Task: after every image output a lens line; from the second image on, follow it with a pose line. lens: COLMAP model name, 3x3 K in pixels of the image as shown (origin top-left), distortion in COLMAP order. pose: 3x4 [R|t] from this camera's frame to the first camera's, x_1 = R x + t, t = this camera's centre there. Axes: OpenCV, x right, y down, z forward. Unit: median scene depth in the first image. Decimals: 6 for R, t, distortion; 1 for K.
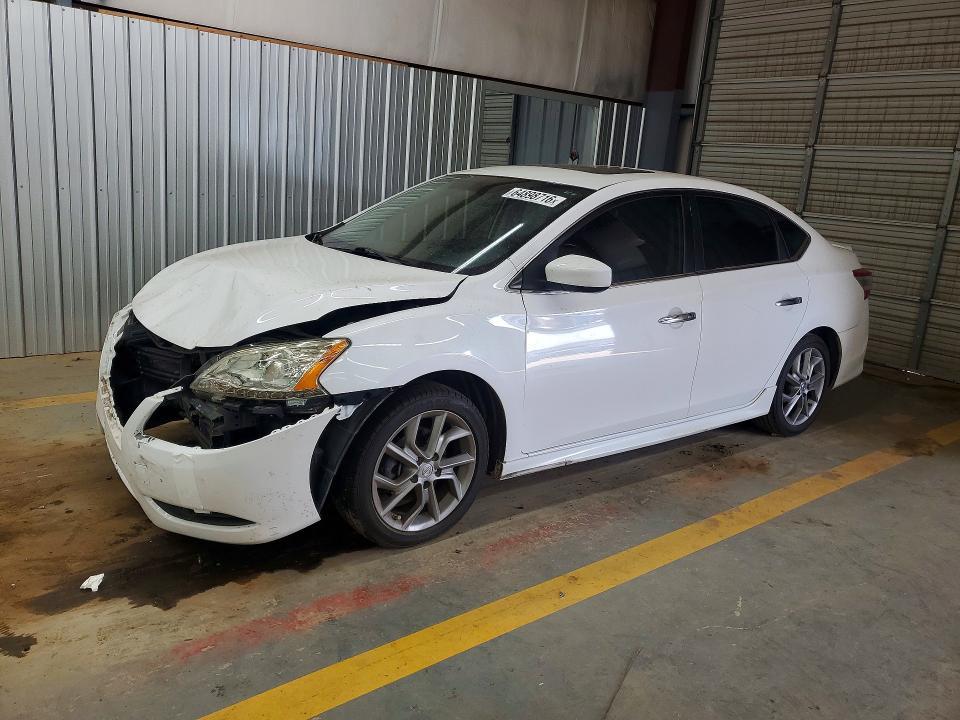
lens RADIAL K [[755.7, 0, 480.0], [0, 755.7, 360.0], [0, 0, 1]] dist [-0.016826, -0.000119]
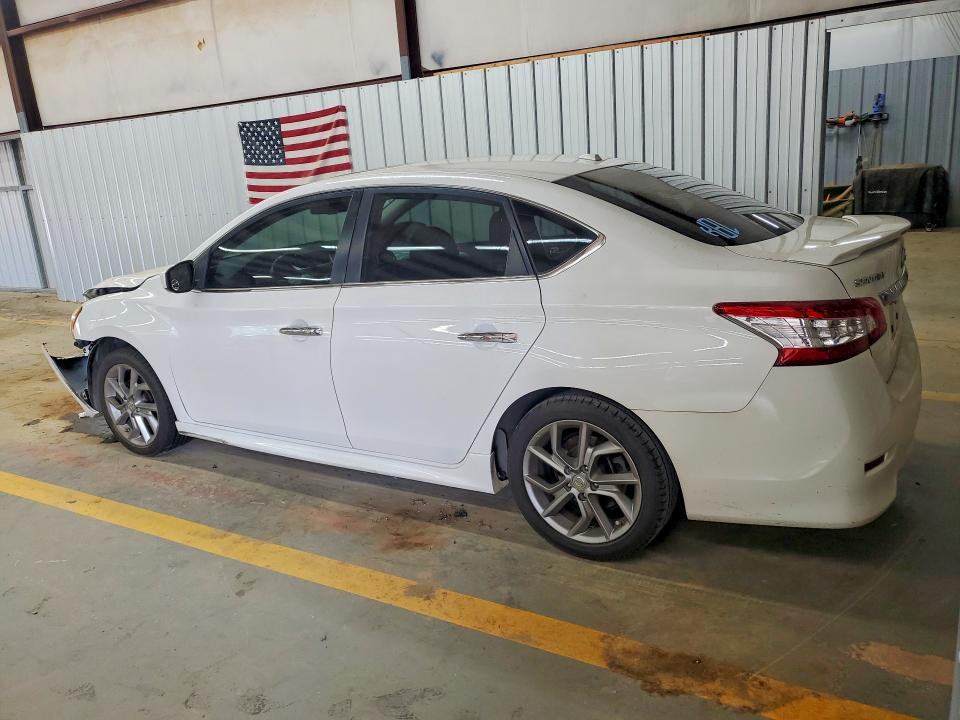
lens RADIAL K [[755.7, 0, 480.0], [0, 755.7, 360.0], [0, 0, 1]] dist [-0.016826, -0.000119]
pose [[0.342708, 0.144840, -0.928209, 1.078161], [-0.127839, 0.986043, 0.106664, -0.133876], [0.930703, 0.082106, 0.356441, 0.773588]]
